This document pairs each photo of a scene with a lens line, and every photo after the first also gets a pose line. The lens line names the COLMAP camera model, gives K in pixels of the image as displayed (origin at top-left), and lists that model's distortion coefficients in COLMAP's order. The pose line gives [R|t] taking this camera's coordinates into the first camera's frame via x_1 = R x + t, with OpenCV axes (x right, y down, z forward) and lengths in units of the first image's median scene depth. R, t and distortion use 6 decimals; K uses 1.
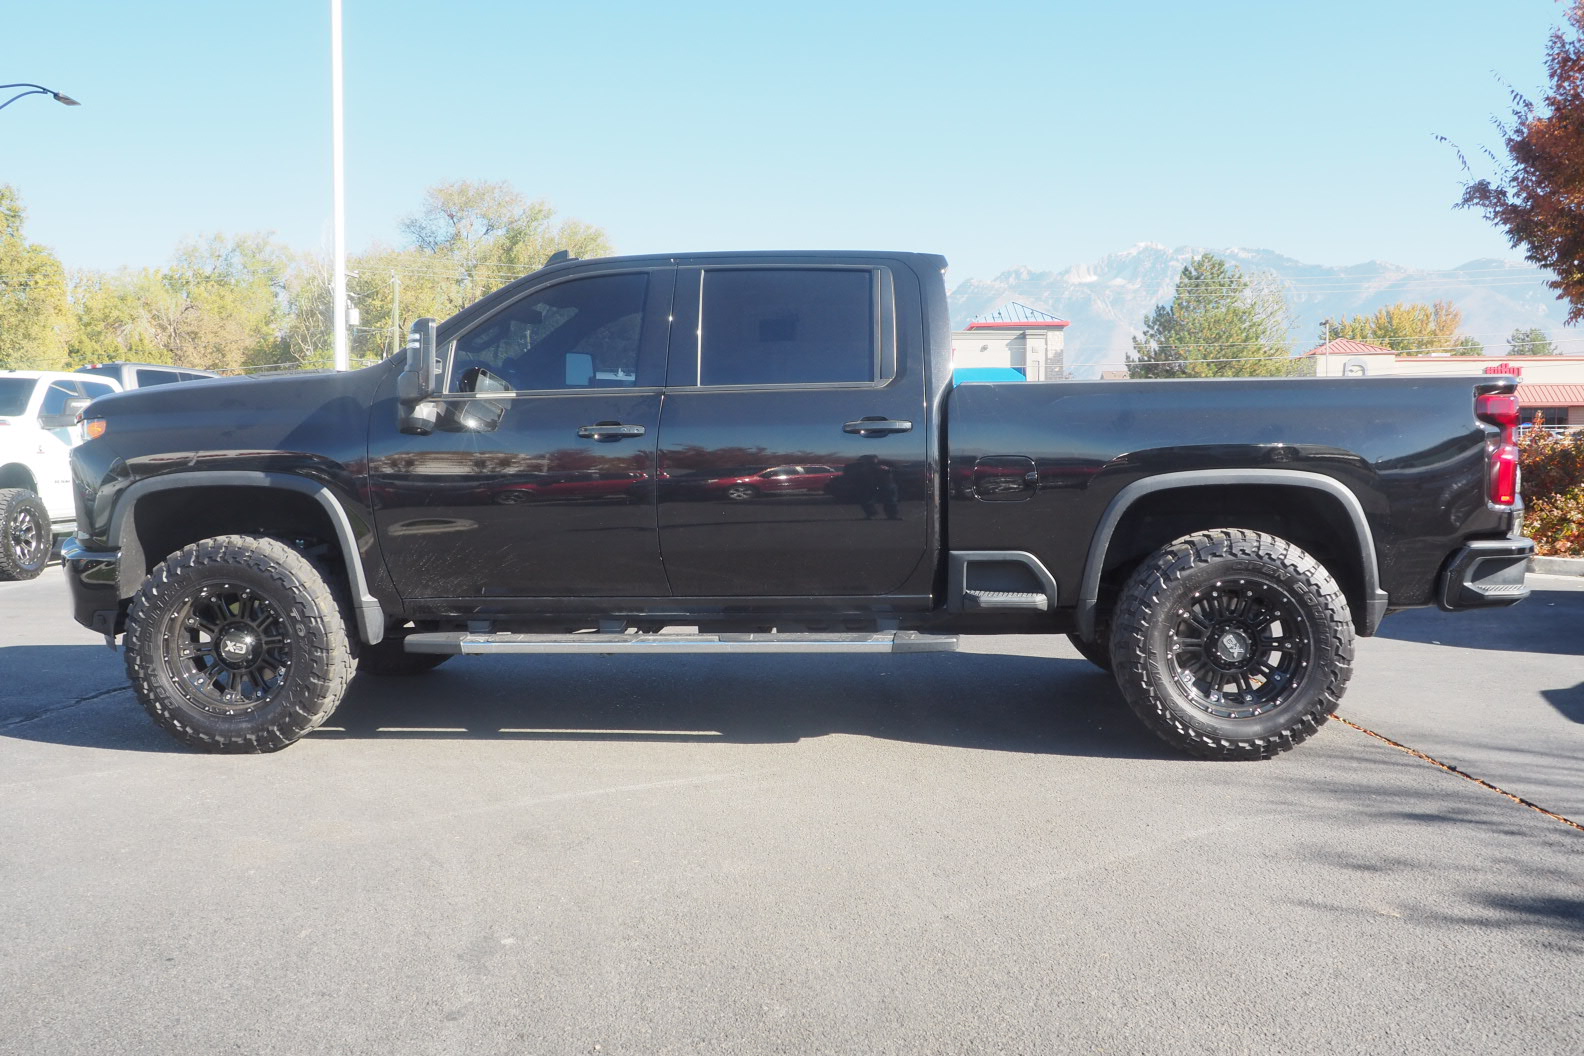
lens RADIAL K [[1384.3, 0, 792.0], [0, 1384.3, 528.0], [0, 0, 1]] dist [-0.008316, 0.000620]
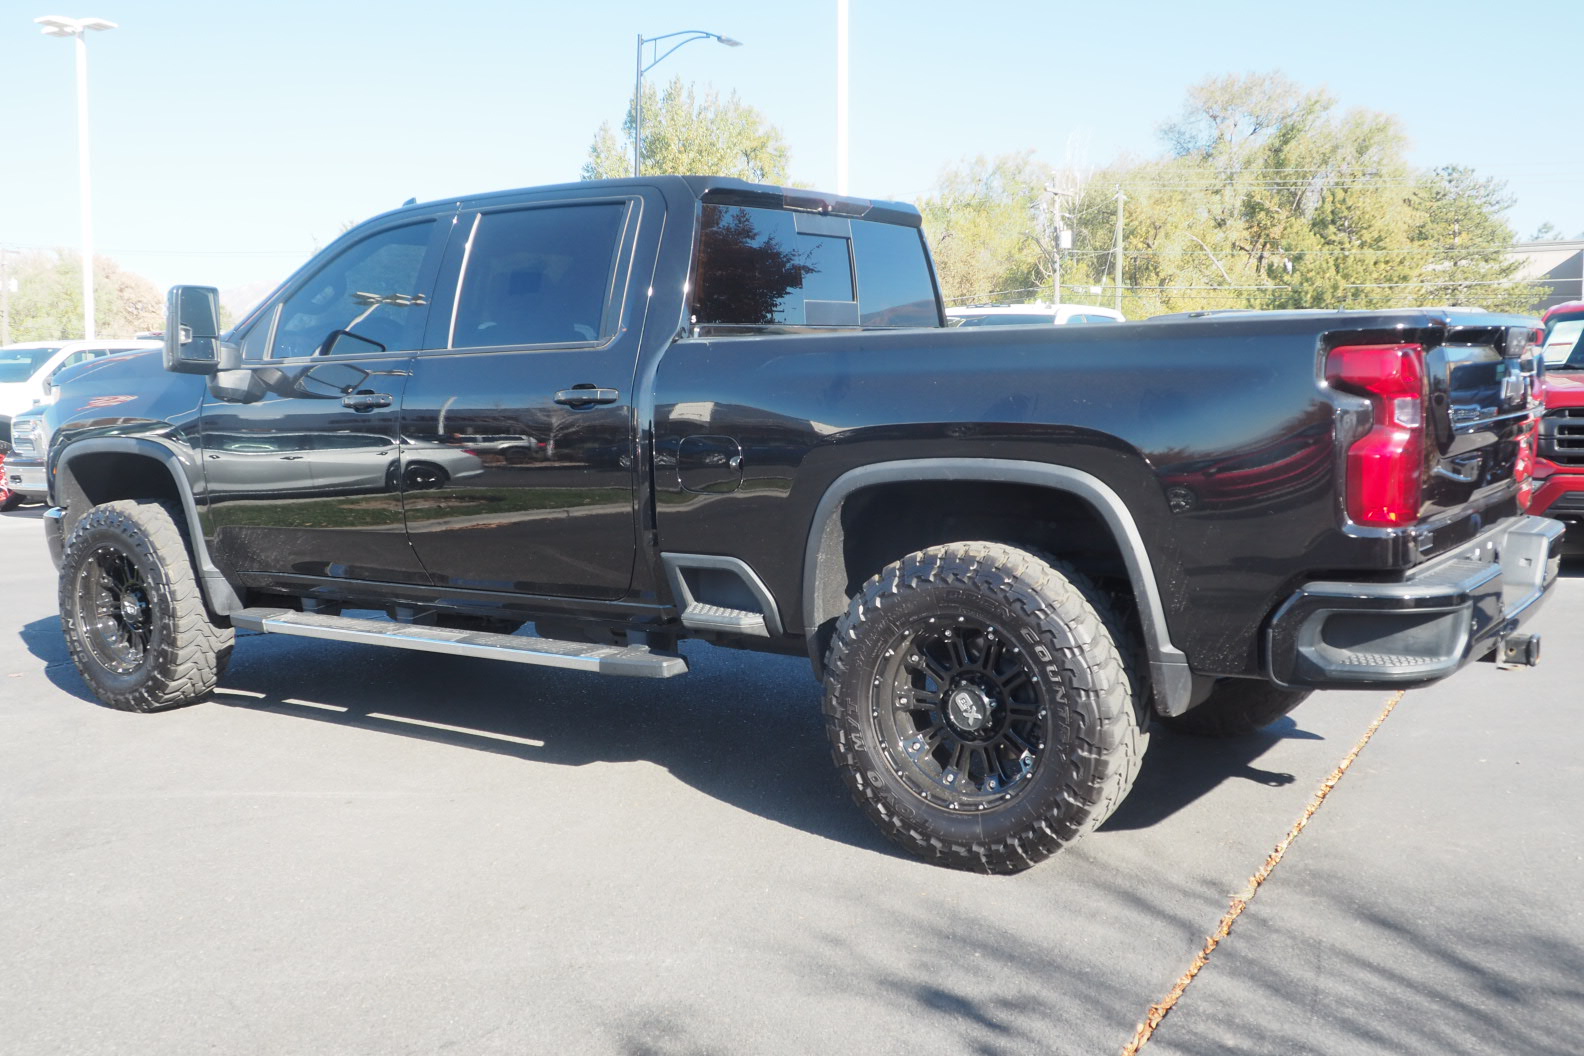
lens RADIAL K [[1532.4, 0, 792.0], [0, 1532.4, 528.0], [0, 0, 1]] dist [0.006104, -0.026495]
pose [[0.860485, 0.044537, -0.507526, 0.620486], [-0.024487, 0.998636, 0.046117, -0.039678], [0.508887, -0.027255, 0.860402, 0.277019]]
